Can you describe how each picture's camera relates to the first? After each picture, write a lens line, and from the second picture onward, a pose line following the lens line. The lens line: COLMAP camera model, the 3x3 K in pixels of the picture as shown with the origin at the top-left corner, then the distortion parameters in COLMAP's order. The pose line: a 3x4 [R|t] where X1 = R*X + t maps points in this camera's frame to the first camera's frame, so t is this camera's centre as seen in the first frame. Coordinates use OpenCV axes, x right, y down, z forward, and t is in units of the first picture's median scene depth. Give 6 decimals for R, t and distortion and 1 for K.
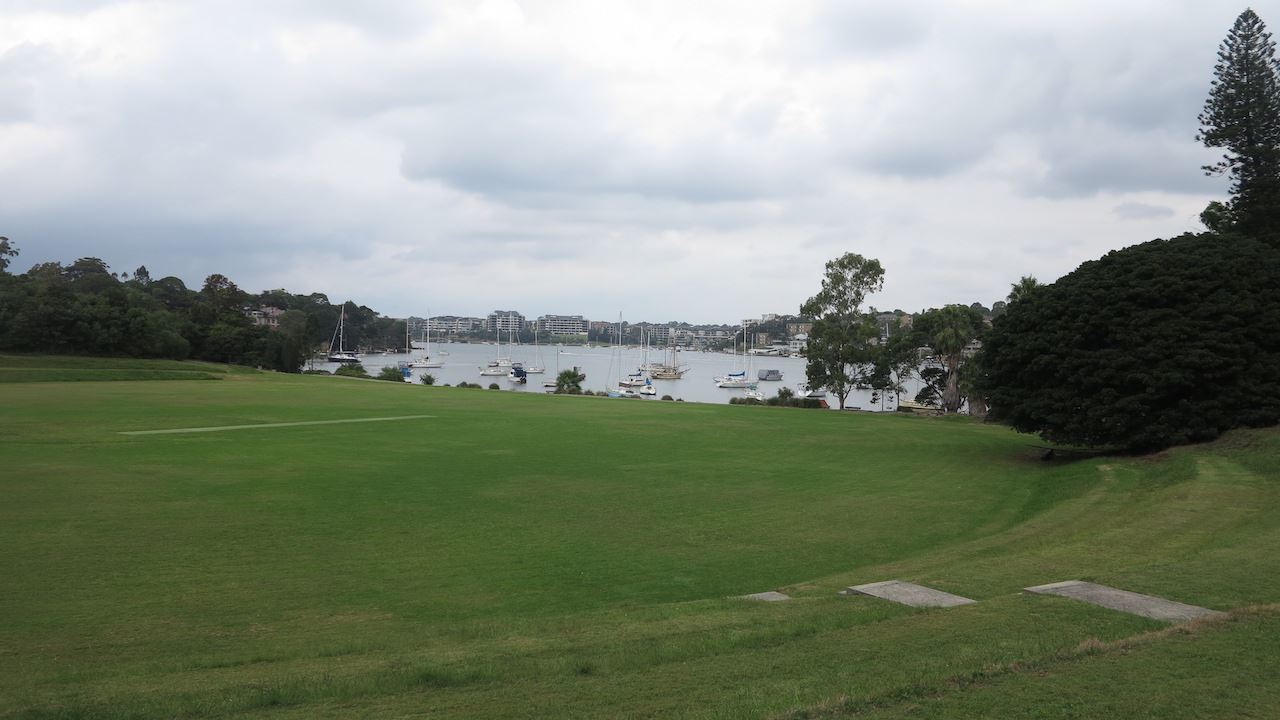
lens RADIAL K [[1062.6, 0, 639.4], [0, 1062.6, 366.7], [0, 0, 1]] dist [-0.030378, -0.003142]
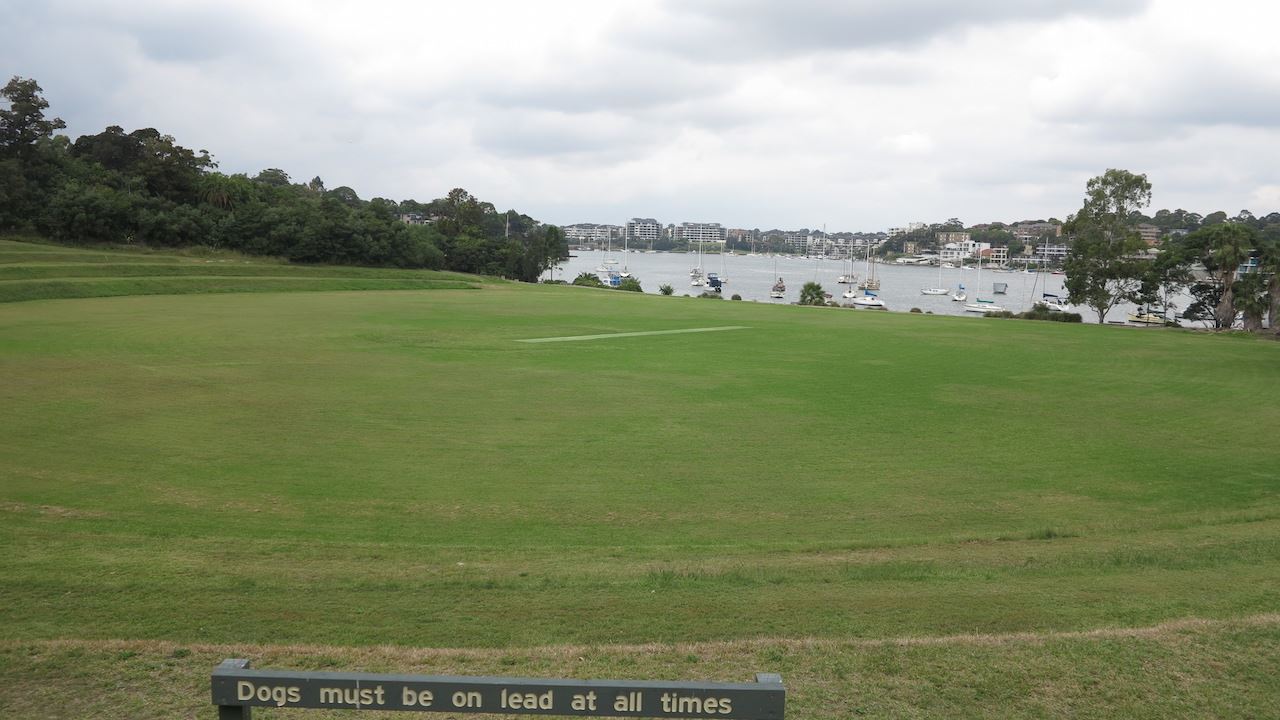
lens RADIAL K [[1062.6, 0, 639.5], [0, 1062.6, 366.5], [0, 0, 1]] dist [-0.030378, -0.003142]
pose [[0.994146, 0.014724, -0.107039, -0.113165], [-0.005351, 0.996165, 0.087329, -0.004119], [0.107914, -0.086245, 0.990412, -0.047256]]
